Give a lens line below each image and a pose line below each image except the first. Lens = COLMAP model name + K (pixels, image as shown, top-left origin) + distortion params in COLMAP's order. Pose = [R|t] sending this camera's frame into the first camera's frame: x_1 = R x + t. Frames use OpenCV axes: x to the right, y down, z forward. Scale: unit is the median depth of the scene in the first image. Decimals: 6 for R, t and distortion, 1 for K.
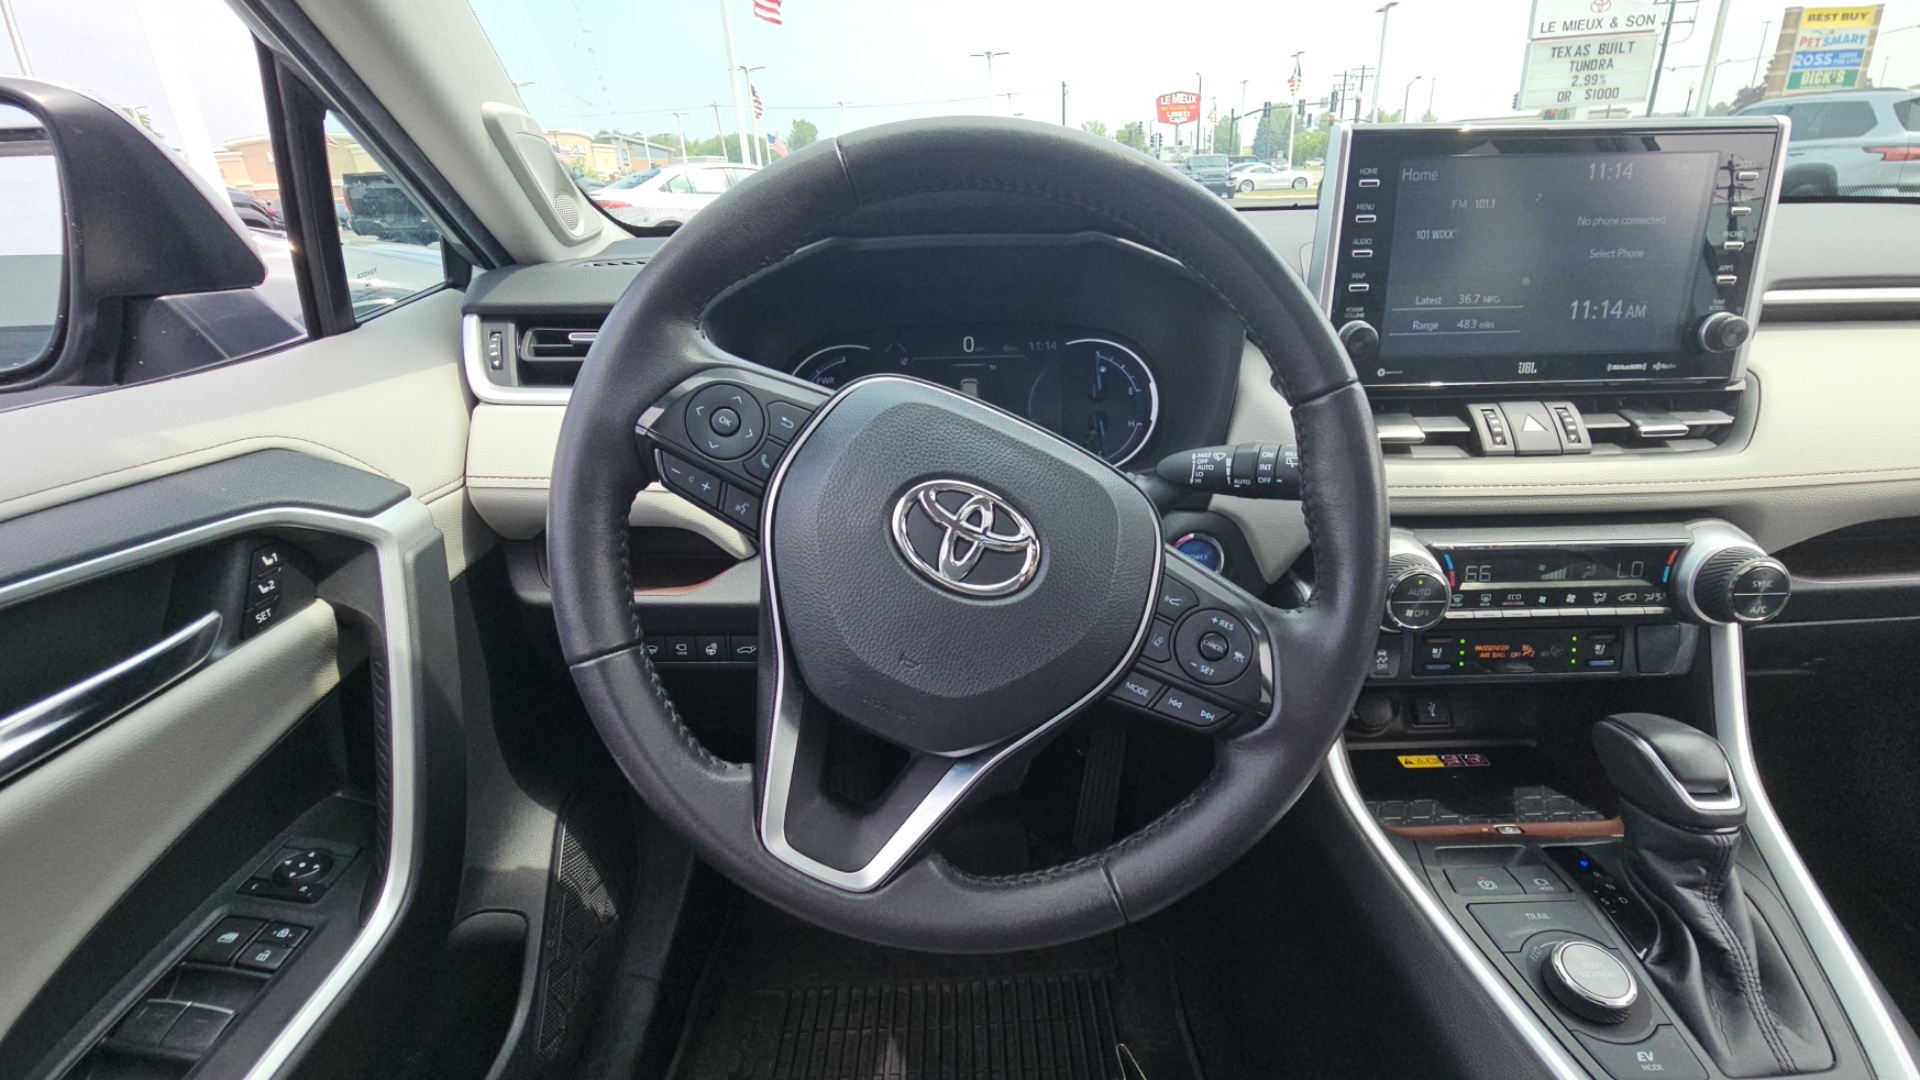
lens RADIAL K [[853.1, 0, 981.1], [0, 853.1, 541.9], [0, 0, 1]] dist [0.011978, -0.009952]
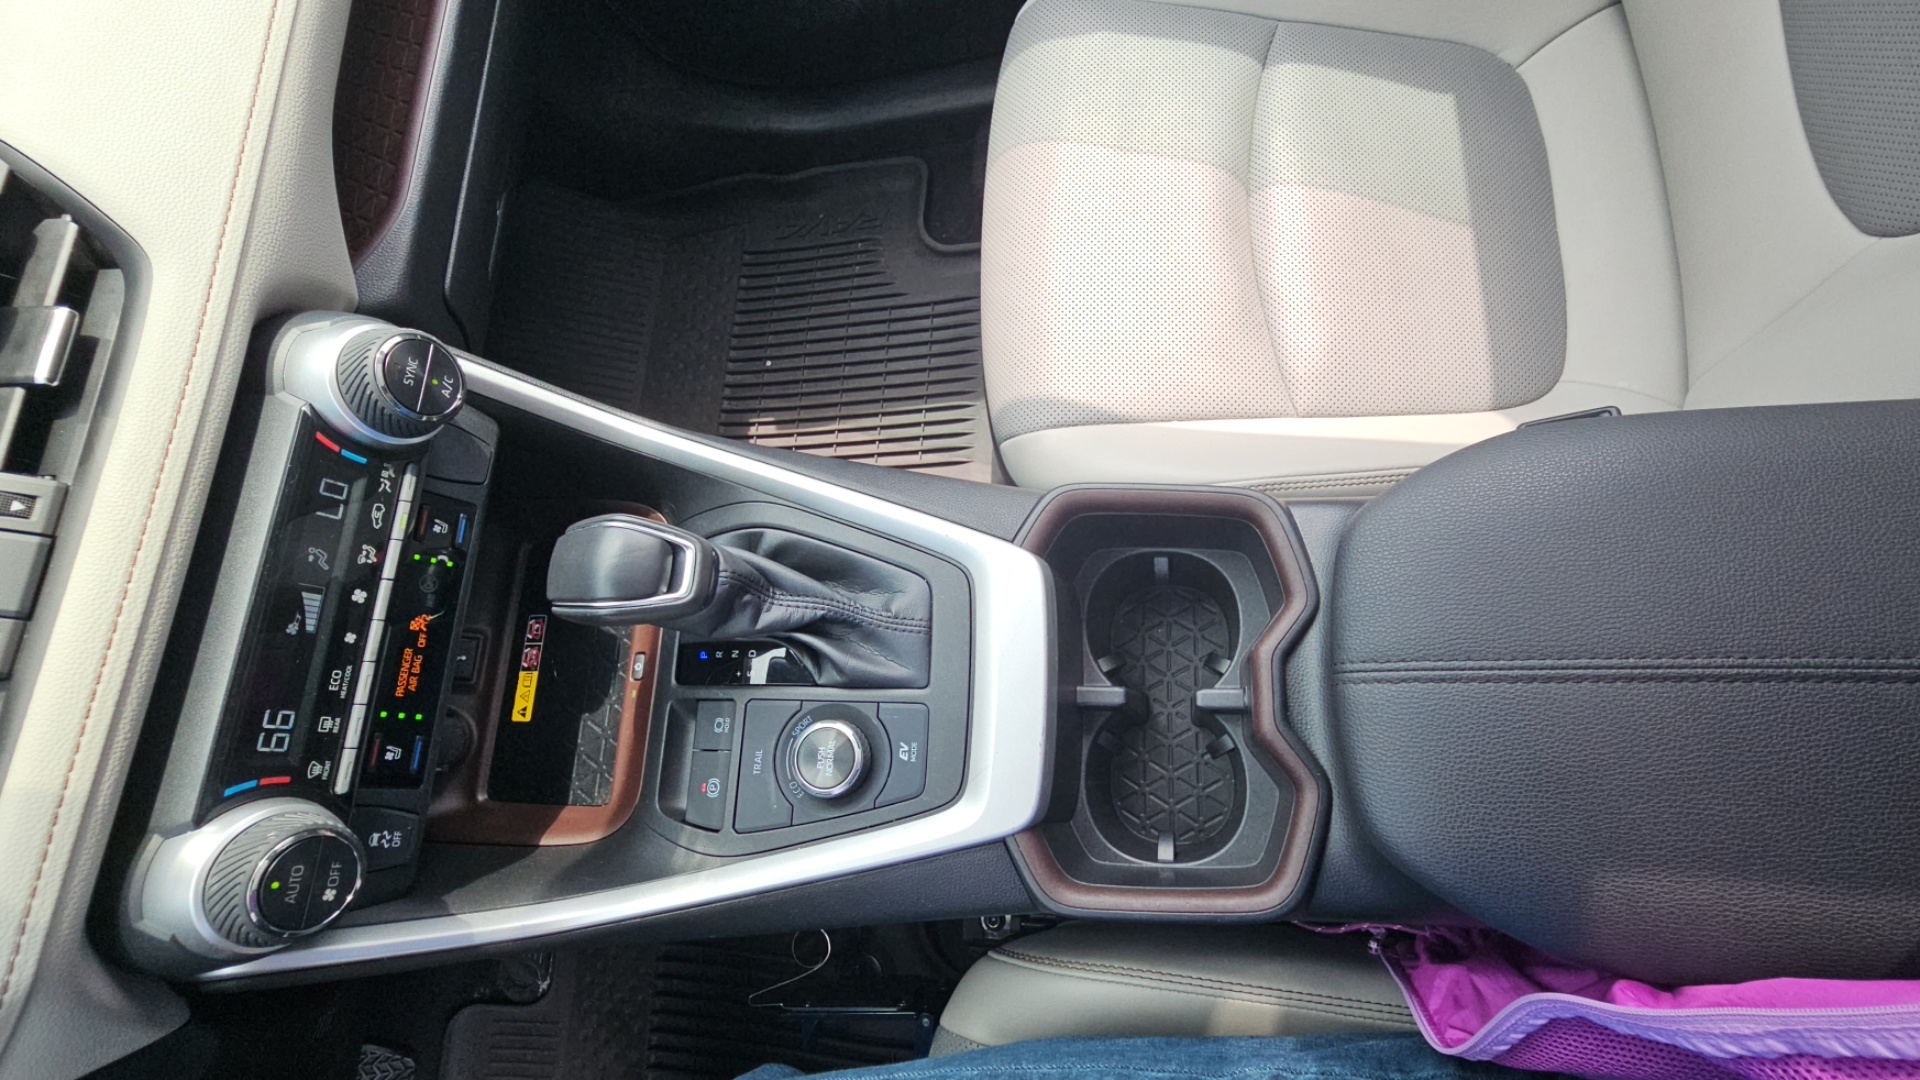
lens RADIAL K [[853.3, 0, 985.3], [0, 853.3, 540.6], [0, 0, 1]] dist [0.015764, -0.012990]
pose [[0.058085, -0.961419, 0.268886, 0.559173], [0.607888, 0.247713, 0.754394, -0.151228], [-0.791895, 0.119634, 0.598824, 0.188271]]
